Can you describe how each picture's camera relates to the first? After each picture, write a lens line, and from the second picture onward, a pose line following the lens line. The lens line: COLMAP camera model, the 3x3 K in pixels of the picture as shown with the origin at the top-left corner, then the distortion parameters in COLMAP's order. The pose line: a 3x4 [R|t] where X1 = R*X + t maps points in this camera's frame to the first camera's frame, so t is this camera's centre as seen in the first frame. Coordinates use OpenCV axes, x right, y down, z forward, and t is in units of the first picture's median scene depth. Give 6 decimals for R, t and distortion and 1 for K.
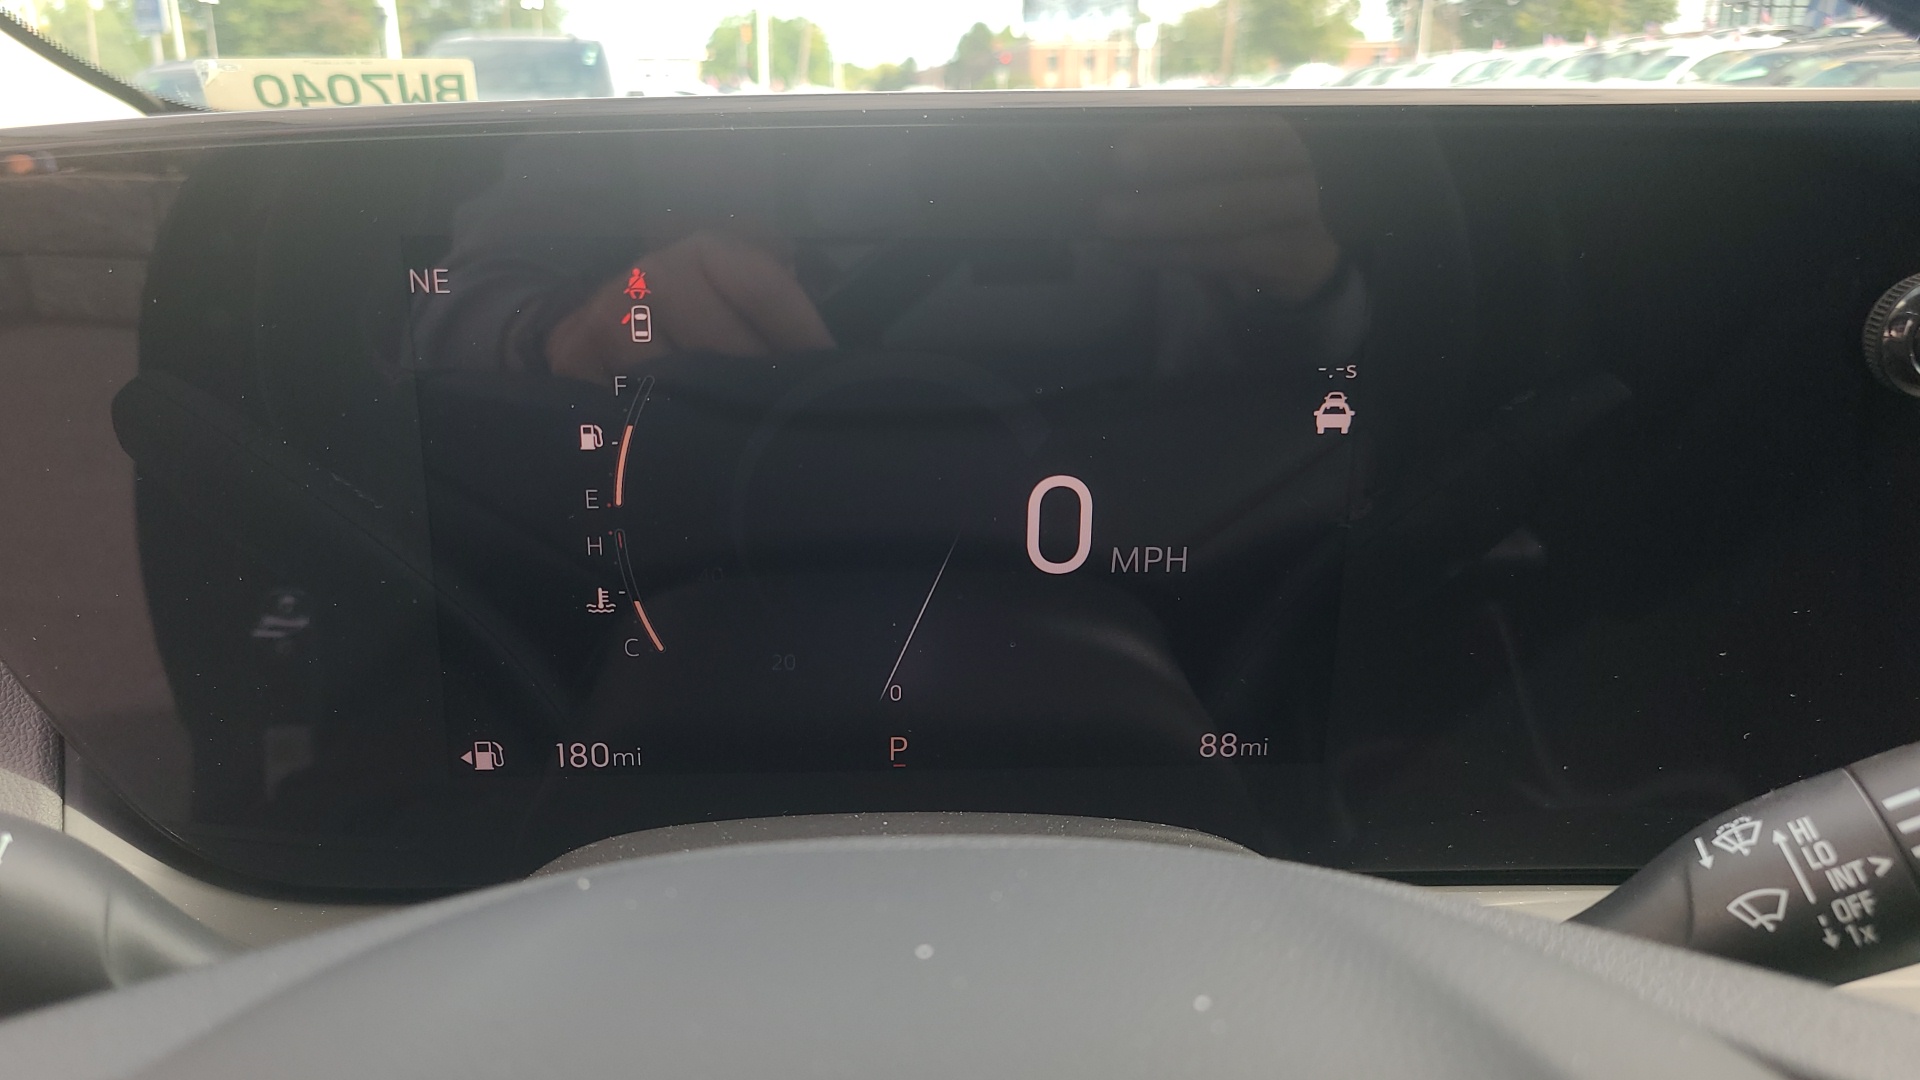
lens RADIAL K [[1441.8, 0, 941.5], [0, 1441.8, 552.8], [0, 0, 1]] dist [0.038949, -0.014646]
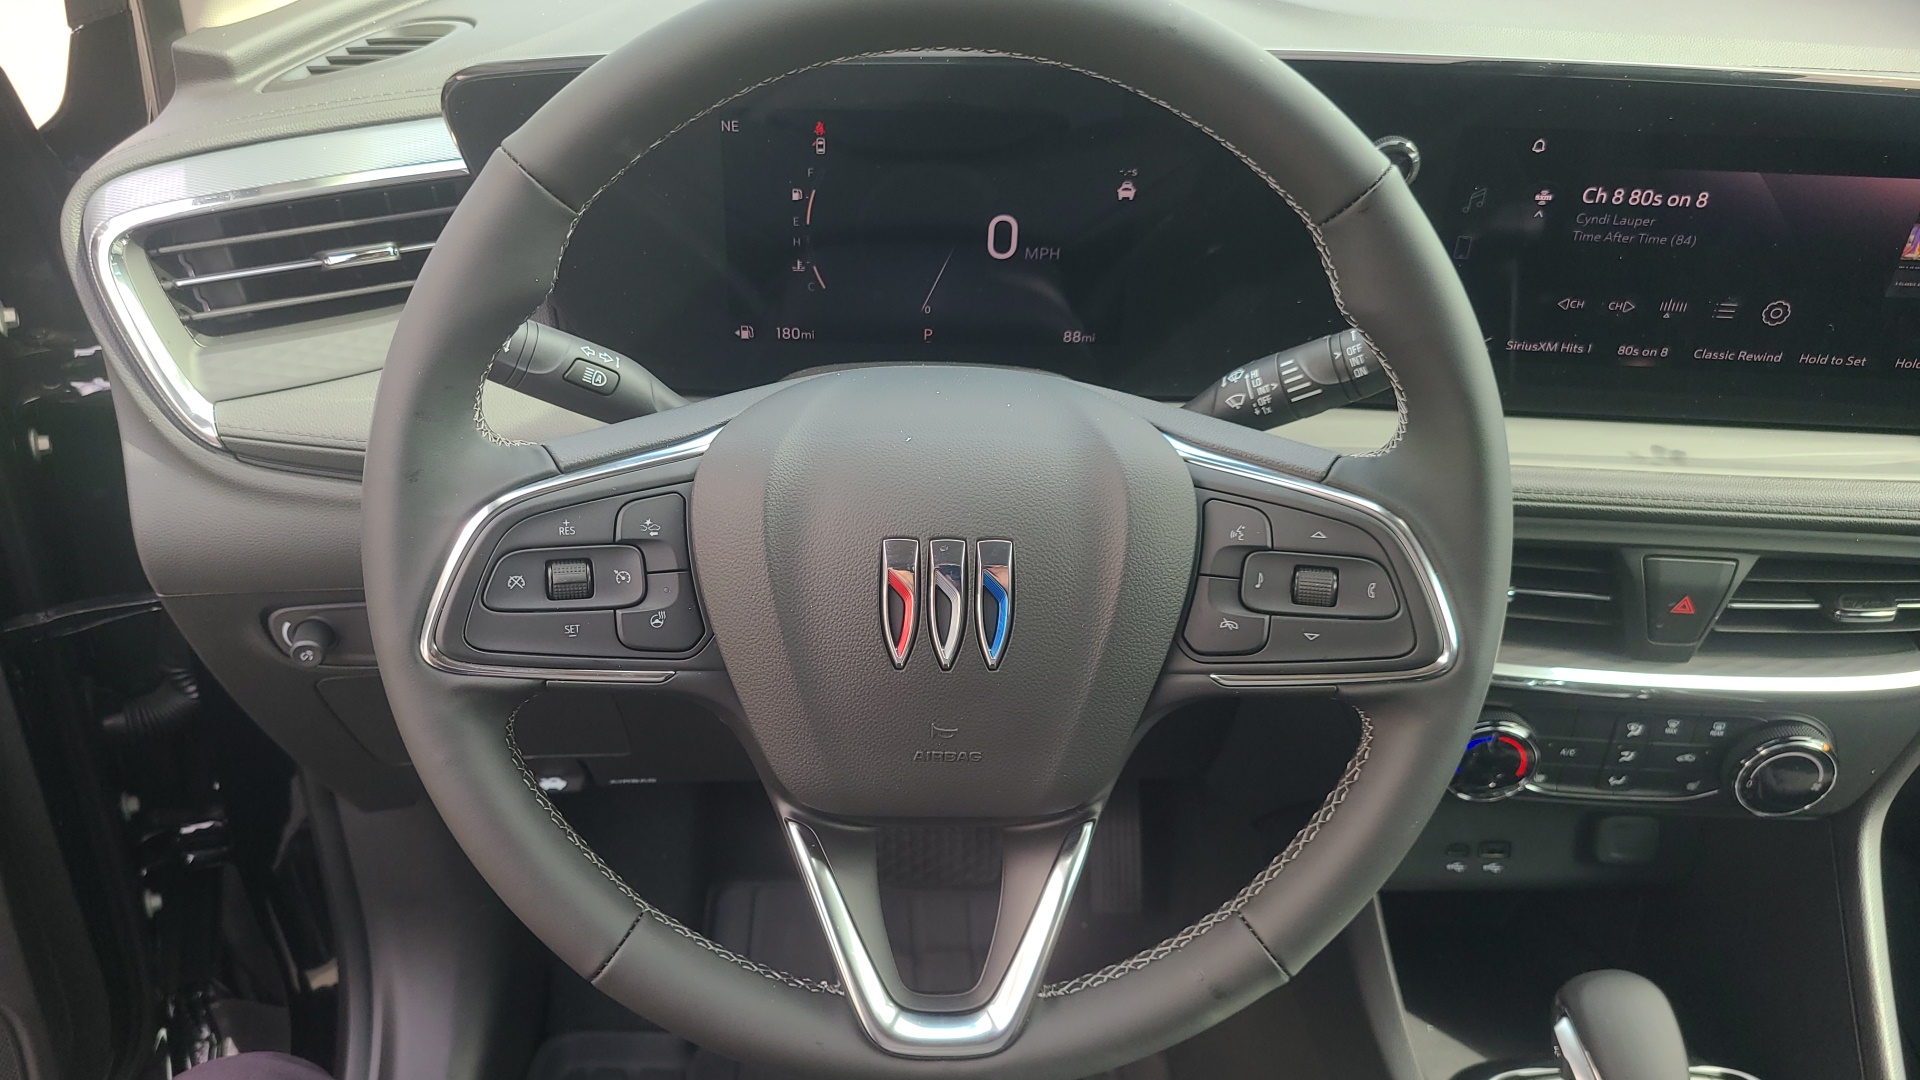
lens RADIAL K [[1441.8, 0, 948.0], [0, 1441.8, 498.6], [0, 0, 1]] dist [0.038949, -0.014646]
pose [[0.999580, 0.028719, -0.003838, 0.017467], [-0.026783, 0.966352, 0.255824, -0.199791], [0.011056, -0.255614, 0.966716, -1.282922]]
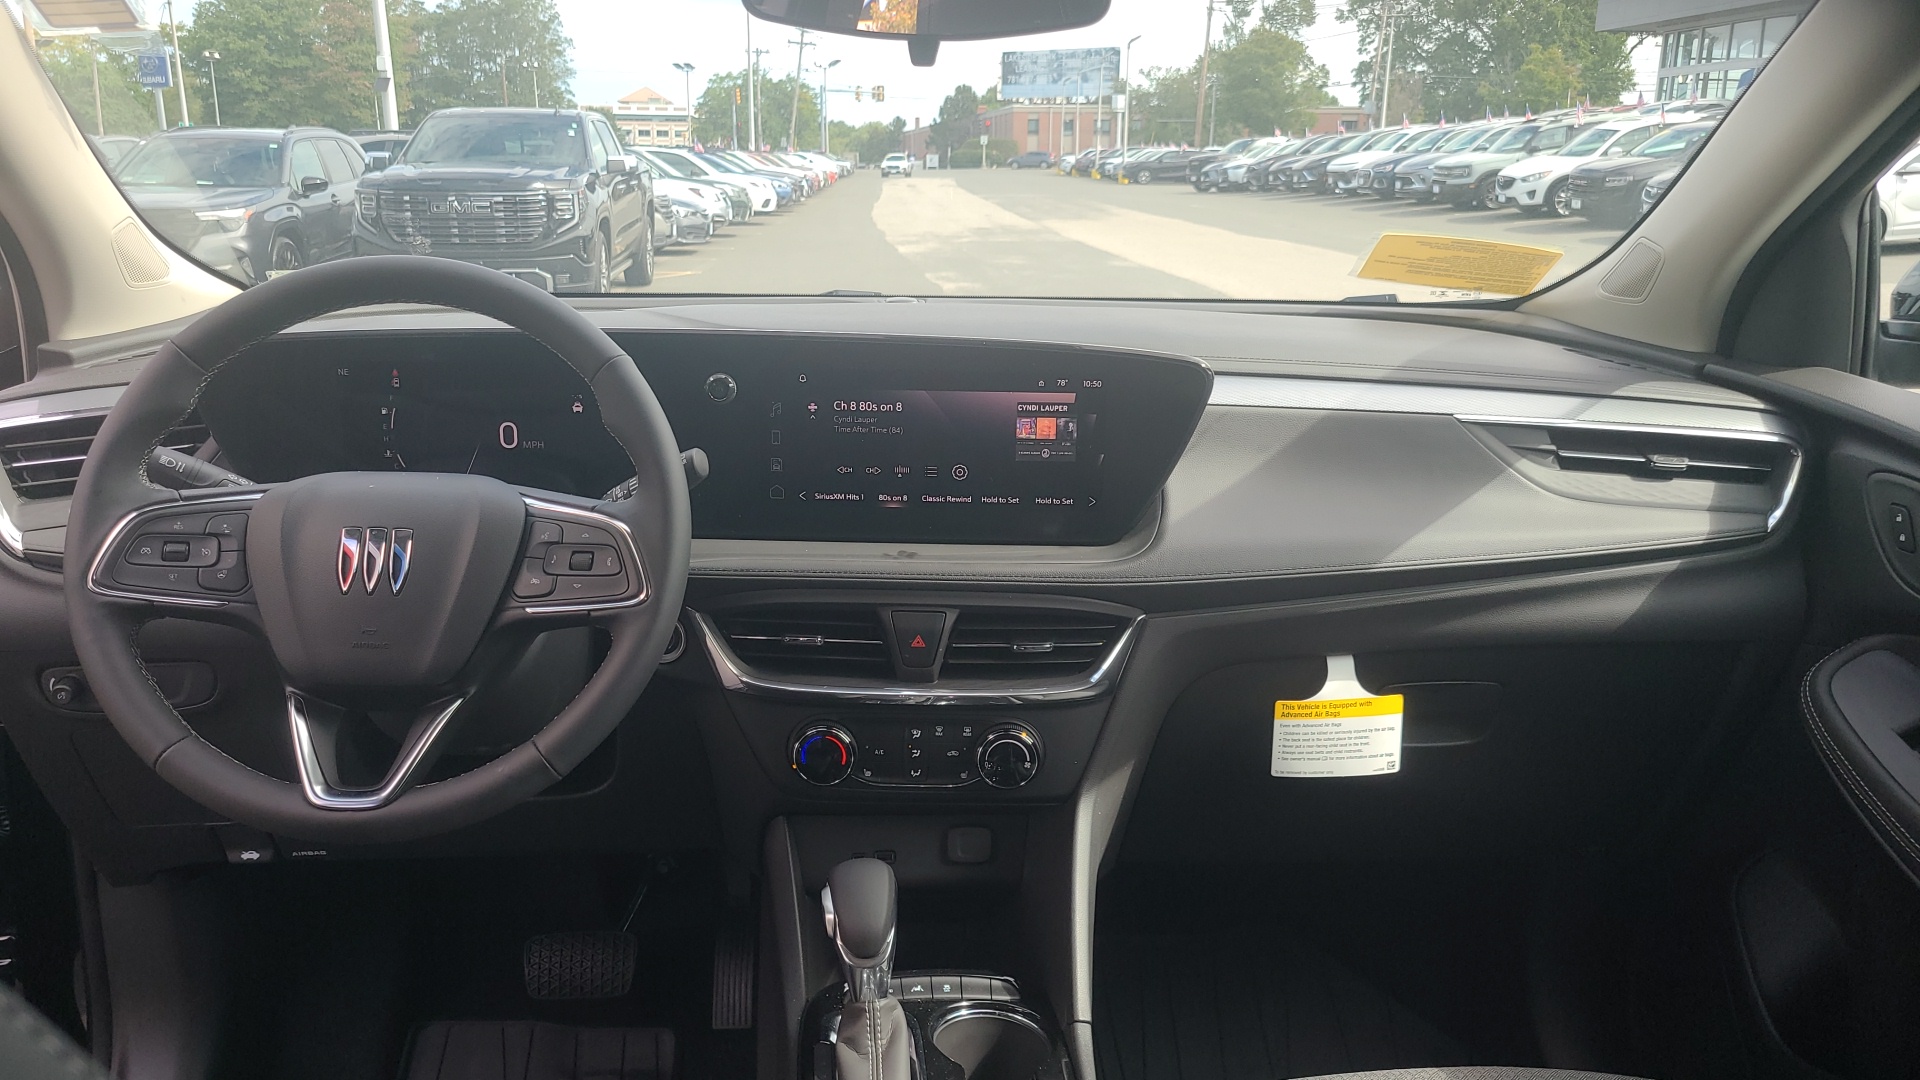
lens RADIAL K [[1441.8, 0, 954.4], [0, 1441.8, 535.1], [0, 0, 1]] dist [0.038949, -0.014646]
pose [[0.999892, 0.004877, 0.013829, 1.242779], [-0.004231, 0.998916, -0.046359, 0.429560], [-0.014040, 0.046295, 0.998829, -2.926912]]
